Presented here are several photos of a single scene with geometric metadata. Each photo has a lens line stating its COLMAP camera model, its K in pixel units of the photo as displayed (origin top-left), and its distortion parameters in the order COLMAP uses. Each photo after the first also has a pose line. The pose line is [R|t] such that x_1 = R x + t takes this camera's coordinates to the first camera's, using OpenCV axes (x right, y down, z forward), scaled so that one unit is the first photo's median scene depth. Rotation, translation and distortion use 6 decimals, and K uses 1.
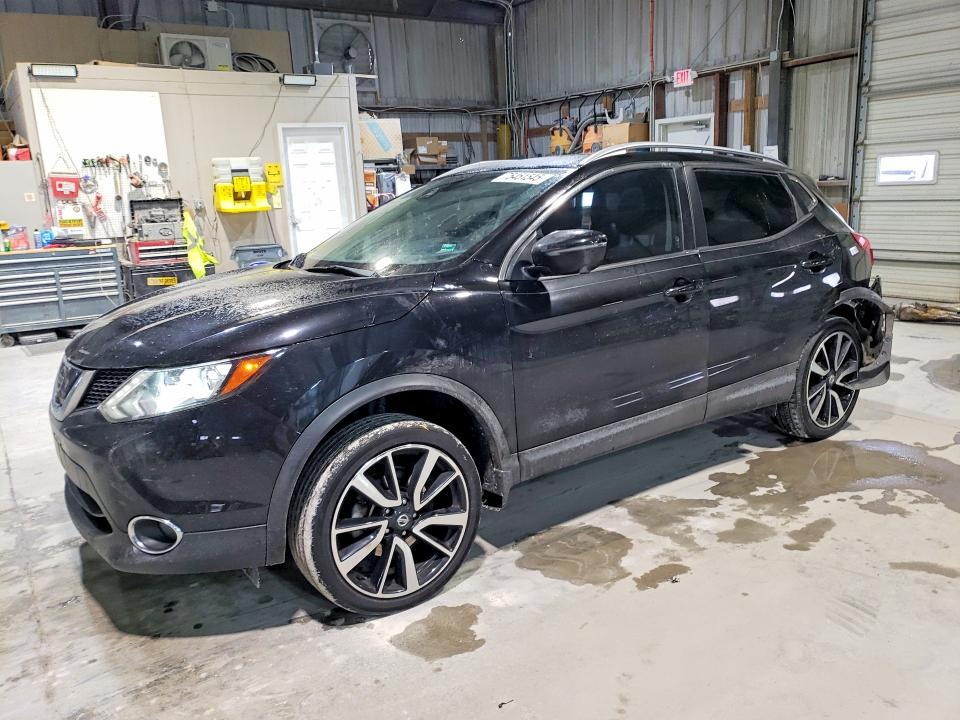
lens RADIAL K [[729.6, 0, 484.8], [0, 729.6, 359.3], [0, 0, 1]] dist [-0.007639, -0.005682]
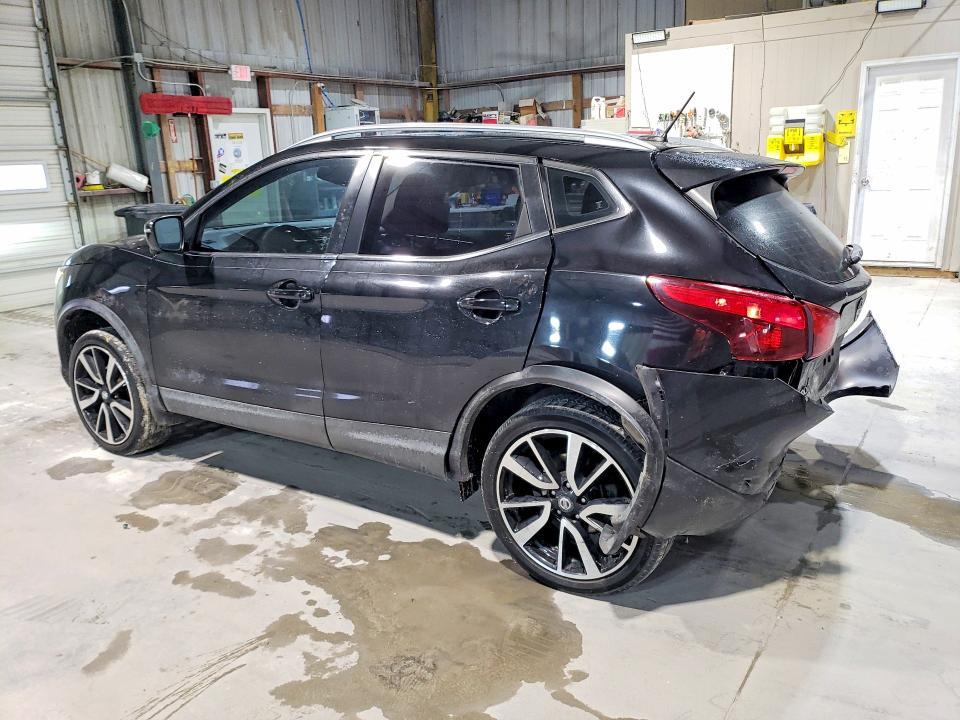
lens RADIAL K [[729.6, 0, 484.6], [0, 729.6, 361.4], [0, 0, 1]] dist [-0.007639, -0.005682]
pose [[0.387890, 0.271264, -0.880884, 1.165217], [-0.191795, 0.958546, 0.210725, -0.247716], [0.901530, 0.087211, 0.423837, 0.811673]]
